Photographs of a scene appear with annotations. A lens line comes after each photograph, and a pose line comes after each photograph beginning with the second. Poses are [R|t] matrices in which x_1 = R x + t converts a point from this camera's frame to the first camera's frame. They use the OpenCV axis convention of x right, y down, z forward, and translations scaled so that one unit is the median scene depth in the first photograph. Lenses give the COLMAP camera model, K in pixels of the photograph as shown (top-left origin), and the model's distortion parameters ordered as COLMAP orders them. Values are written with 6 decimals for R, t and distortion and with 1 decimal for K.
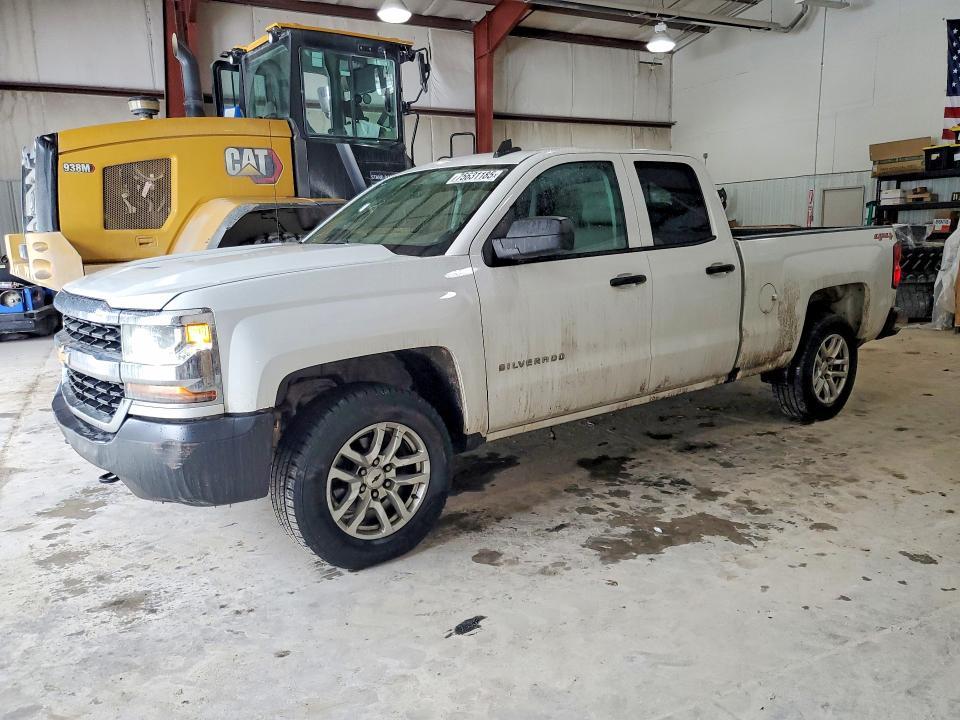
lens RADIAL K [[713.8, 0, 480.0], [0, 713.8, 360.0], [0, 0, 1]] dist [-0.000525, -0.001567]
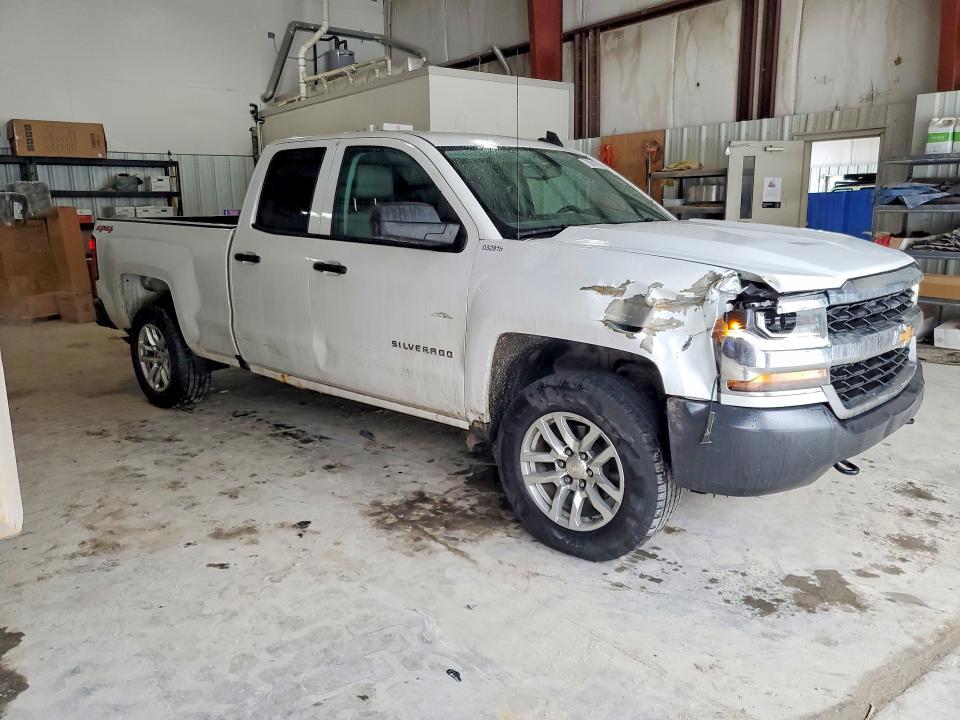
lens RADIAL K [[713.8, 0, 480.0], [0, 713.8, 360.0], [0, 0, 1]] dist [-0.000525, -0.001567]
pose [[-0.126287, -0.196995, 0.972237, -1.303942], [0.199078, 0.955112, 0.219384, -0.273730], [-0.971812, 0.221257, -0.081400, 1.476856]]
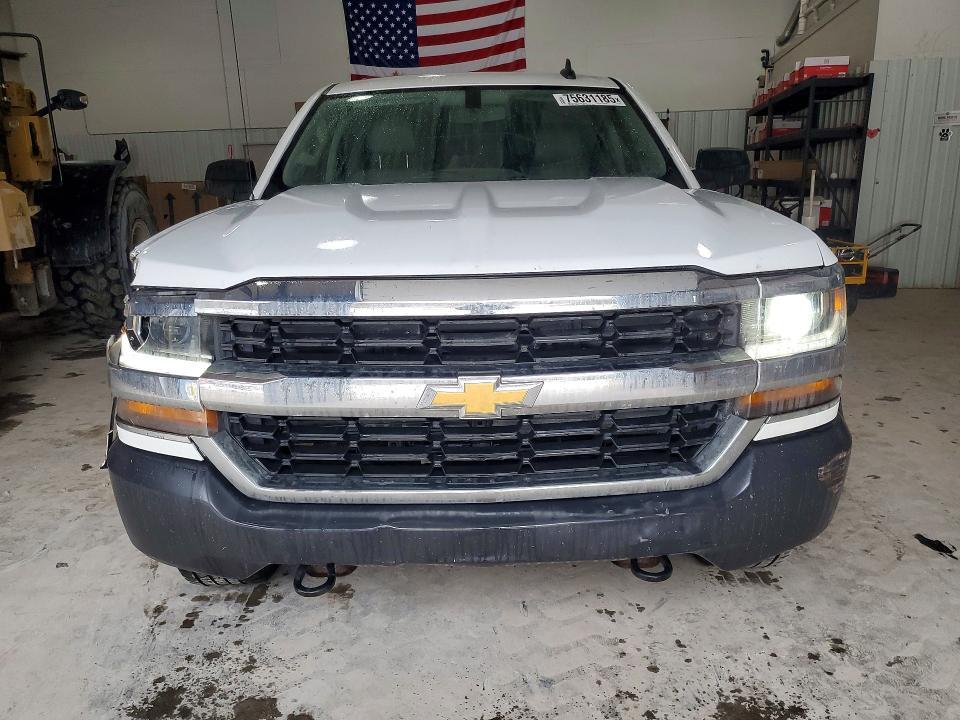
lens RADIAL K [[749.8, 0, 476.2], [0, 749.8, 334.7], [0, 0, 1]] dist [0.036688, -0.000294]
pose [[0.622434, -0.160490, 0.766041, -0.896579], [0.154118, 0.984720, 0.081079, -0.083900], [-0.767349, 0.067595, 0.637657, 0.582633]]
